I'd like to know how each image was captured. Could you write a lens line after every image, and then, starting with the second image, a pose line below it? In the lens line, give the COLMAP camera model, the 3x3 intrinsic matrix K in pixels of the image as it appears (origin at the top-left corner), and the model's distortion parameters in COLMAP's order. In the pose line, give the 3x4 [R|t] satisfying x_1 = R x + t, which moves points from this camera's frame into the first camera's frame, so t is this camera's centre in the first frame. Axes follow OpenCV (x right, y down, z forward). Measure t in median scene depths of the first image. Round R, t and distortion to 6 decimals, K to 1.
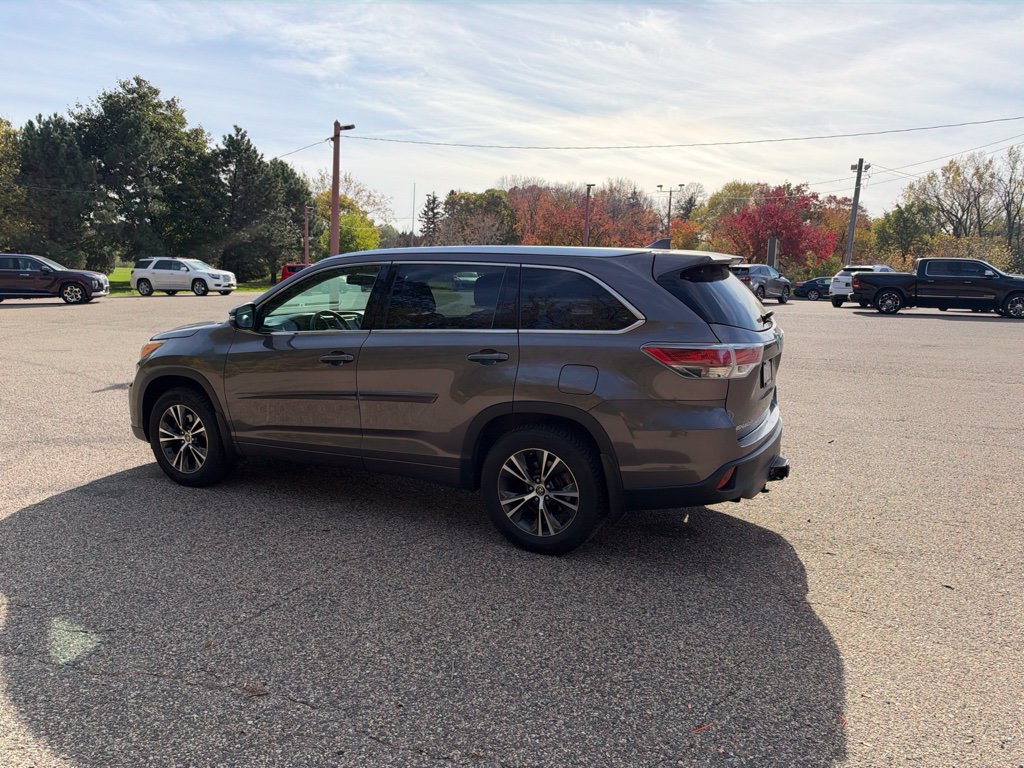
lens RADIAL K [[741.8, 0, 517.8], [0, 741.8, 386.8], [0, 0, 1]] dist [-0.002242, -0.011442]
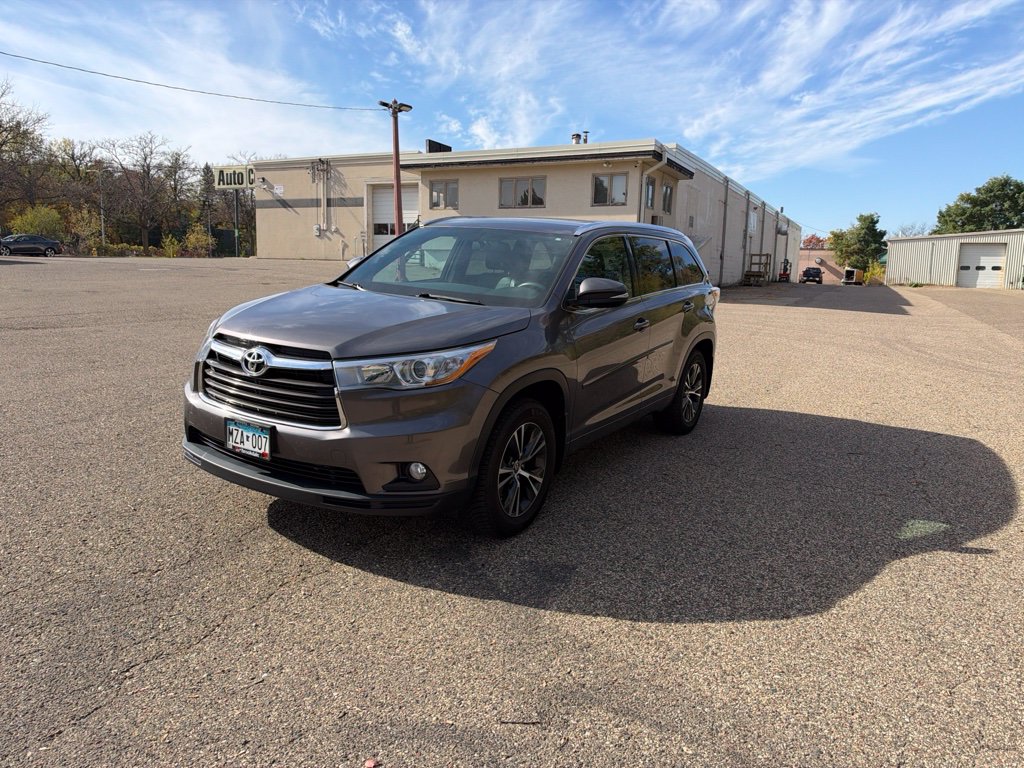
lens RADIAL K [[740.1, 0, 516.6], [0, 740.1, 384.6], [0, 0, 1]] dist [0.004607, -0.020839]
pose [[0.078757, -0.187092, 0.979180, -0.177576], [0.103847, 0.978427, 0.178595, -0.021888], [-0.991470, 0.087620, 0.096487, 0.143922]]
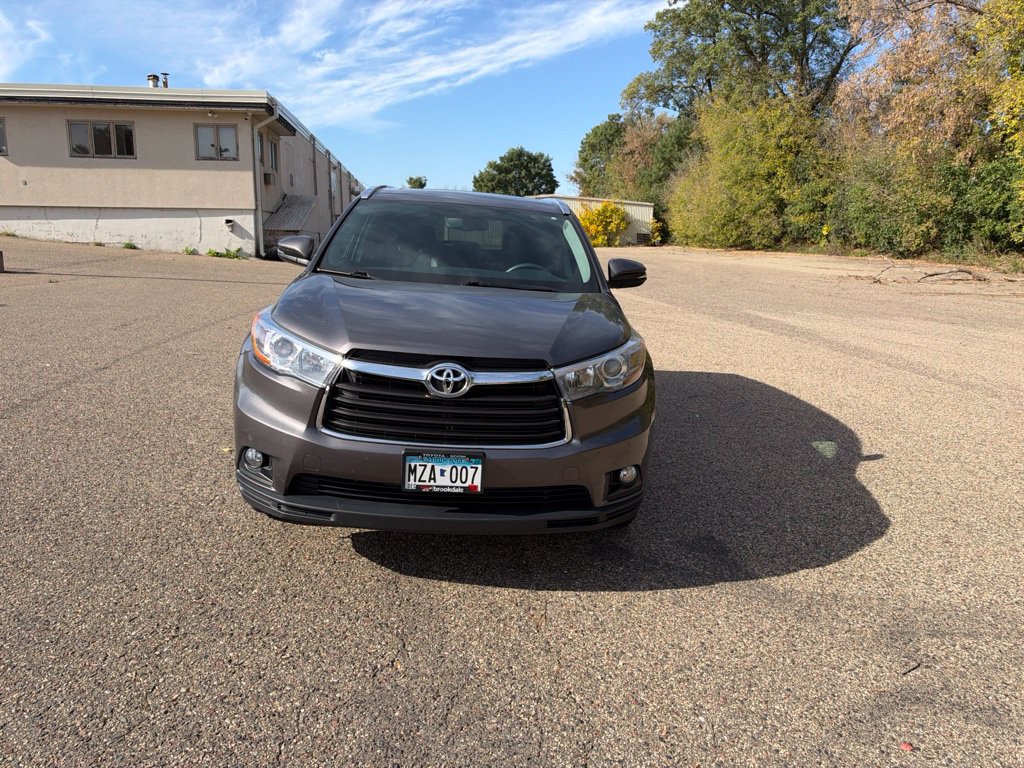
lens RADIAL K [[743.9, 0, 517.7], [0, 743.9, 389.9], [0, 0, 1]] dist [-0.004304, -0.007553]
pose [[-0.489938, -0.217932, 0.844077, -0.155097], [0.076457, 0.953775, 0.290634, -0.032628], [-0.868398, 0.206928, -0.450628, 0.217930]]
